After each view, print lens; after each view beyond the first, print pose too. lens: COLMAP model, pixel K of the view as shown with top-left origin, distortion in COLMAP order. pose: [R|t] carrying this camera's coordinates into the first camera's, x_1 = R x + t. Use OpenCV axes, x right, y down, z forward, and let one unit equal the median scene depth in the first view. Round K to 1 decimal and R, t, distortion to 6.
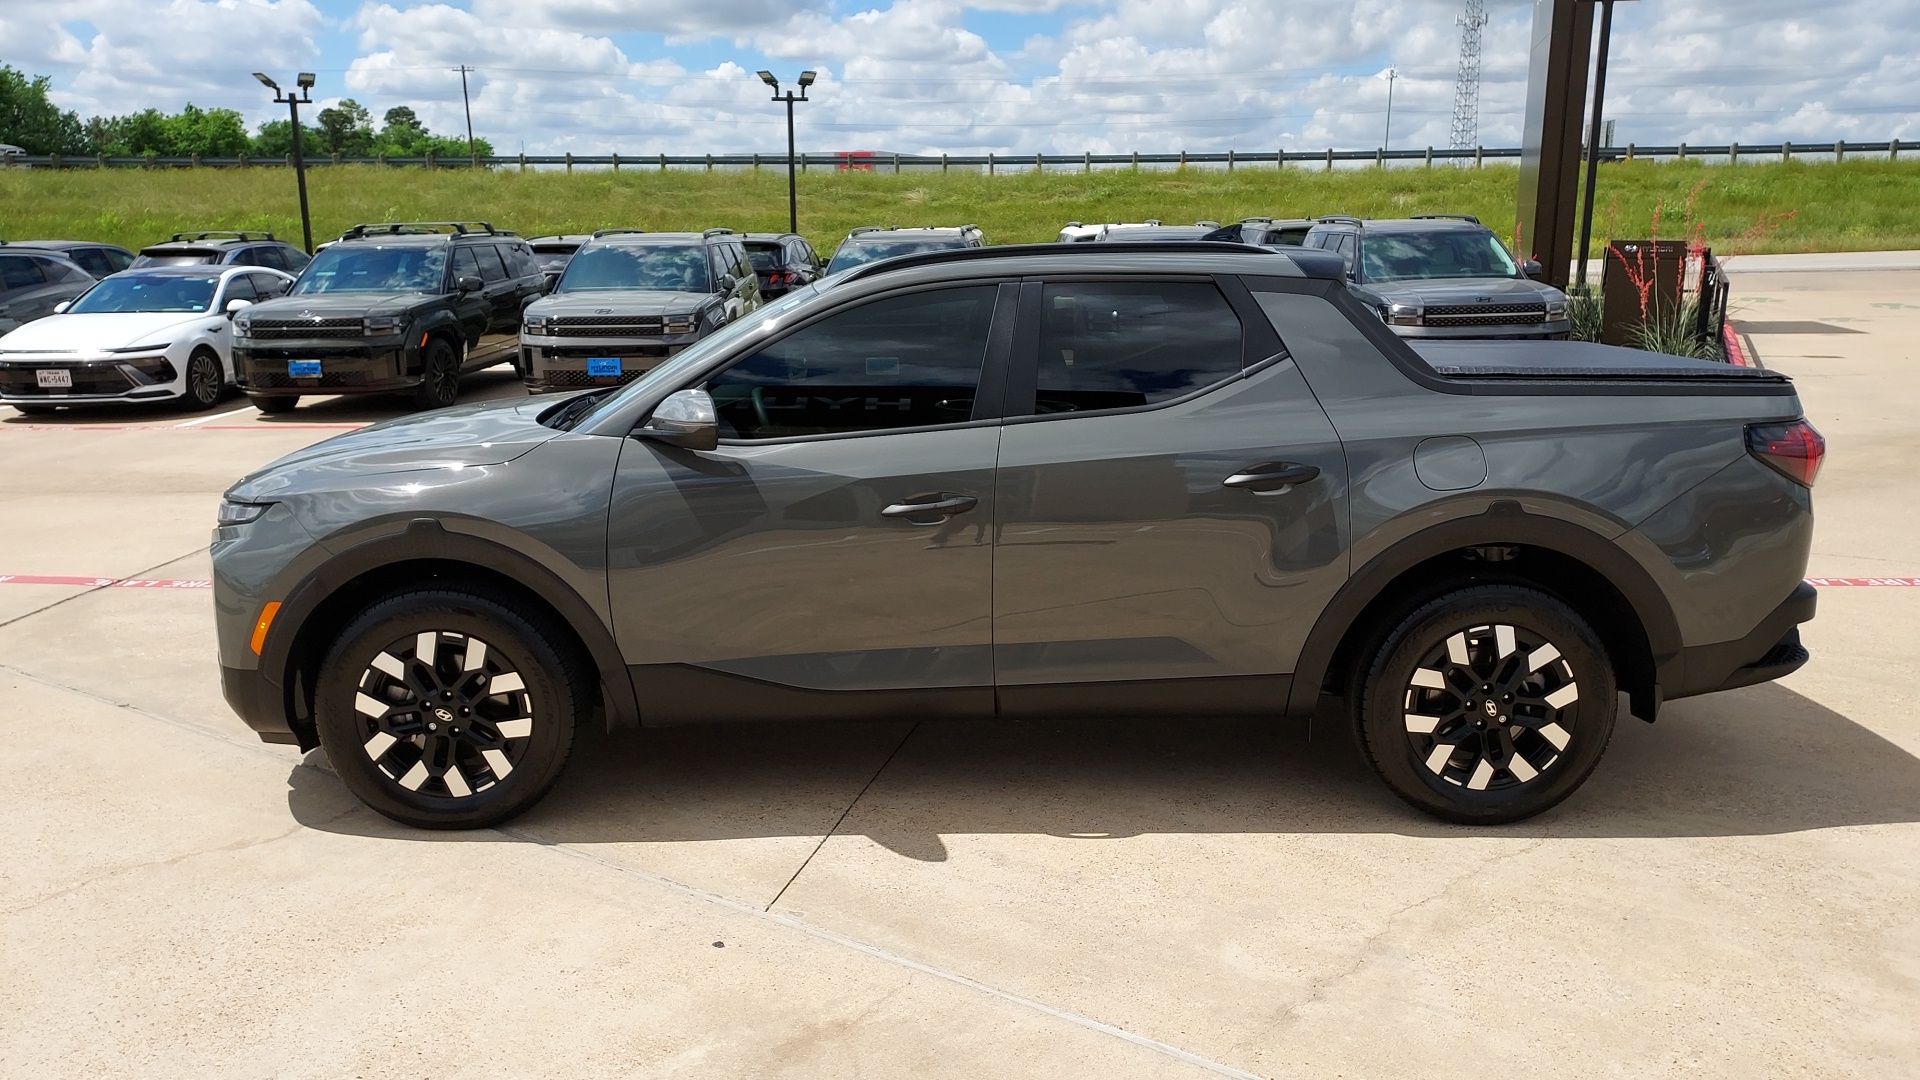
lens RADIAL K [[1400.8, 0, 987.9], [0, 1400.8, 536.0], [0, 0, 1]] dist [0.025628, -0.001960]
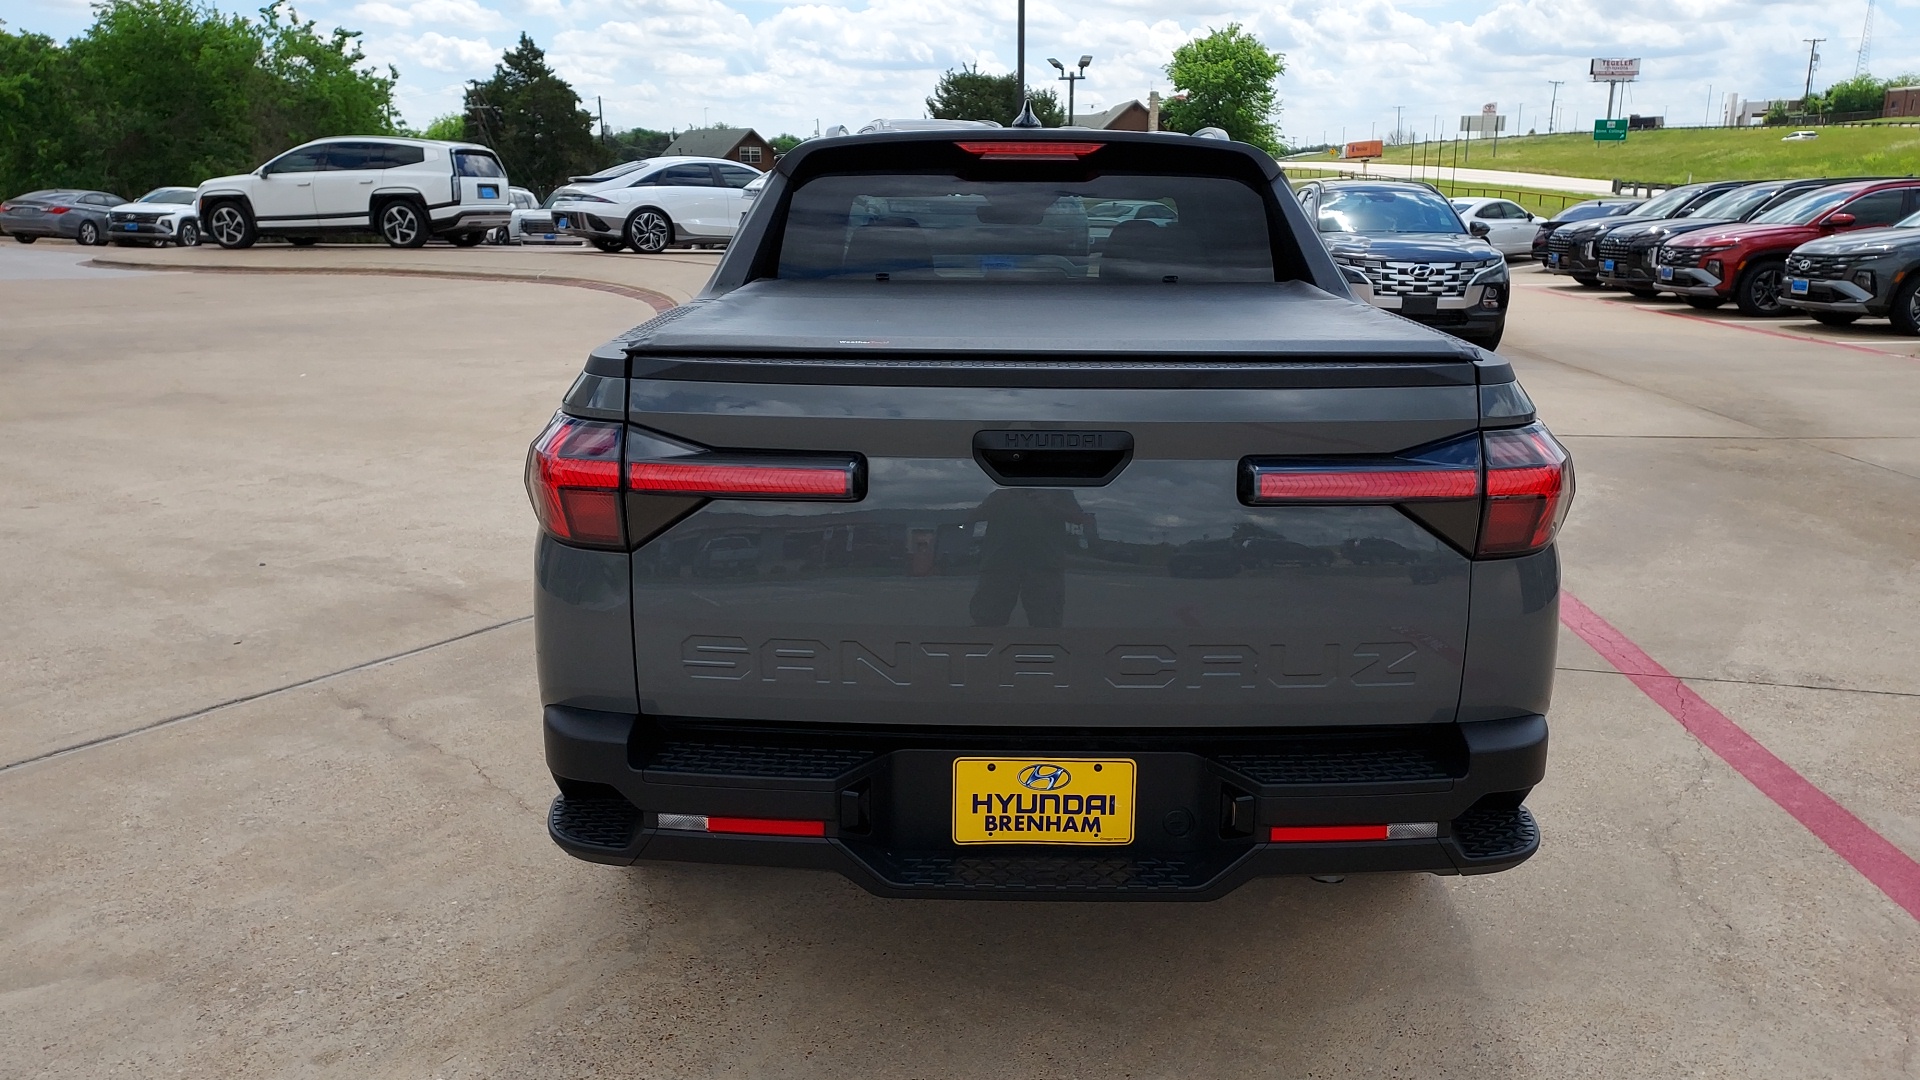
lens RADIAL K [[1404.1, 0, 982.4], [0, 1404.1, 535.8], [0, 0, 1]] dist [0.053539, -0.057531]
pose [[-0.020428, 0.243642, -0.969650, 1.124986], [-0.208979, 0.947389, 0.242451, -0.204483], [0.977707, 0.207590, 0.031563, 1.153410]]
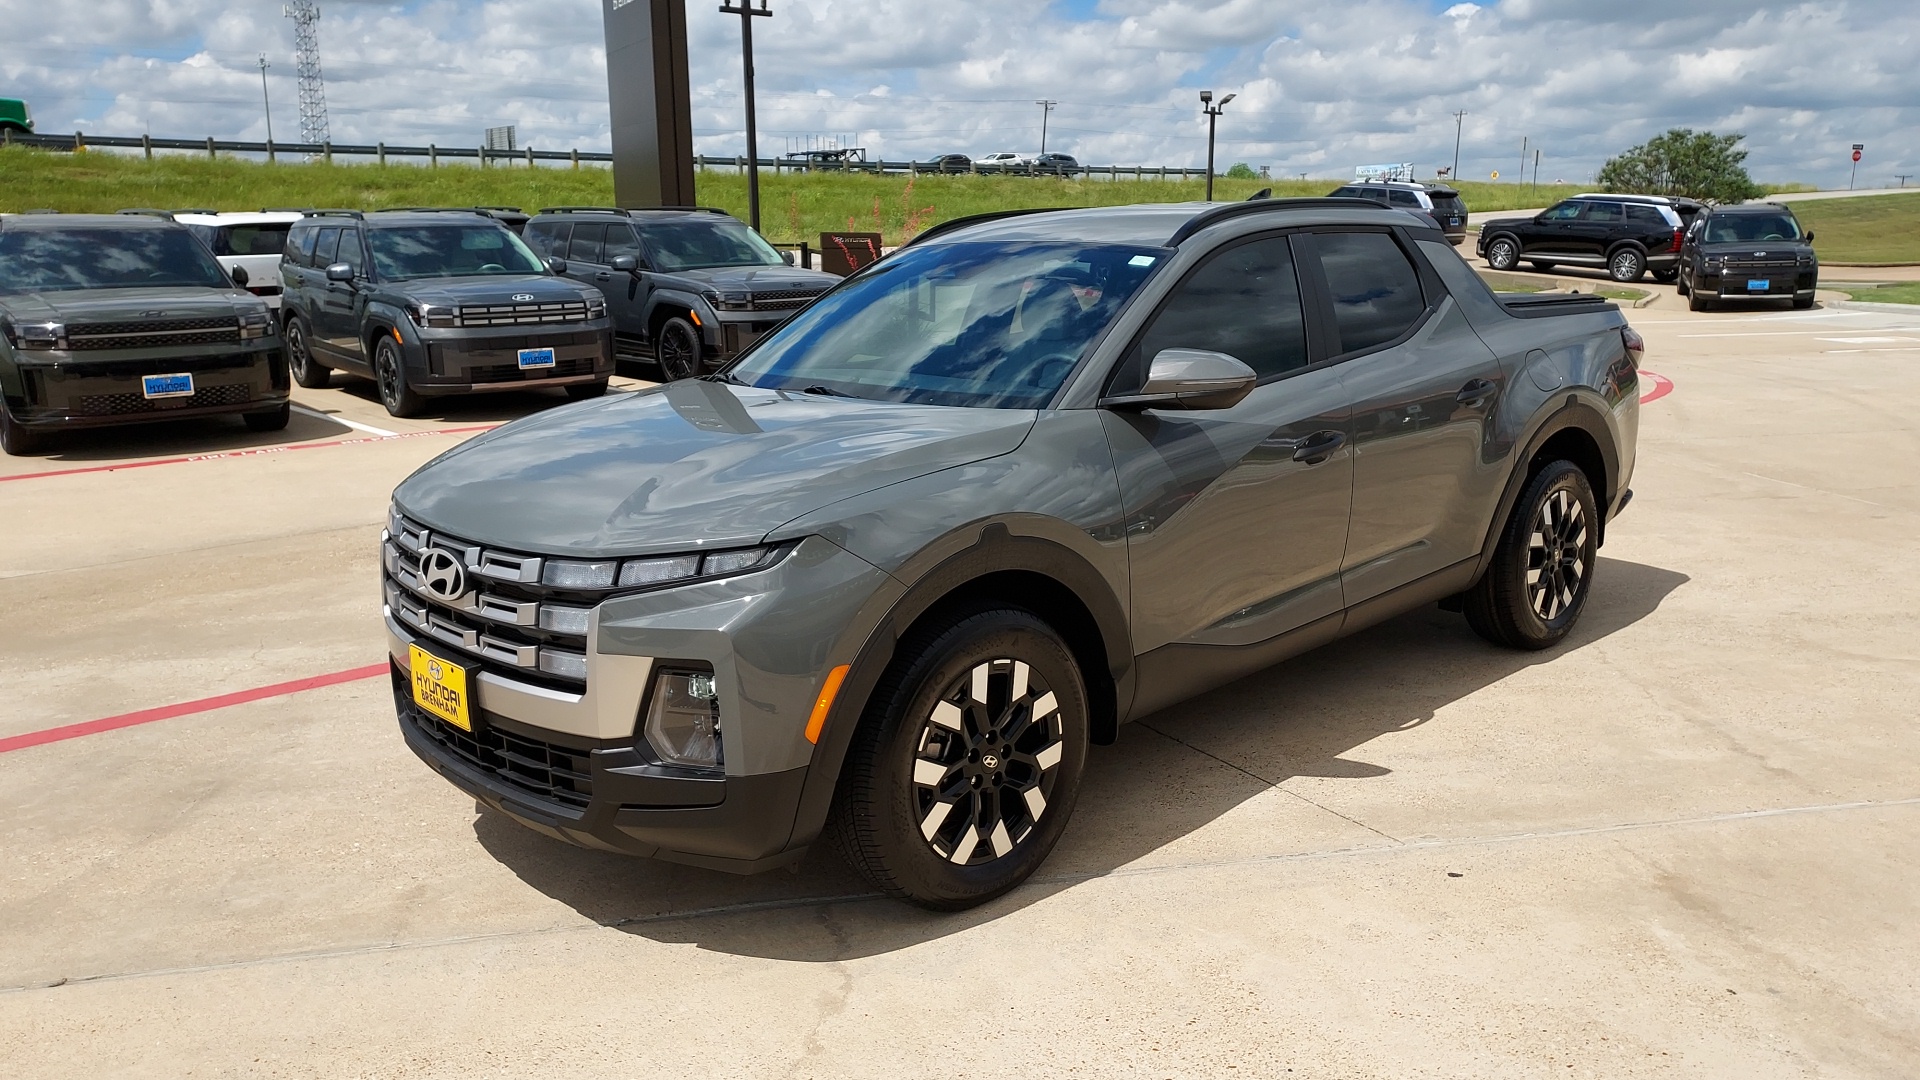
lens RADIAL K [[1391.5, 0, 975.8], [0, 1391.5, 542.6], [0, 0, 1]] dist [0.023773, 0.004126]
pose [[0.729409, -0.151565, 0.667076, -0.906669], [0.149098, 0.986926, 0.061207, -0.049624], [-0.667632, 0.054815, 0.742471, 0.390966]]
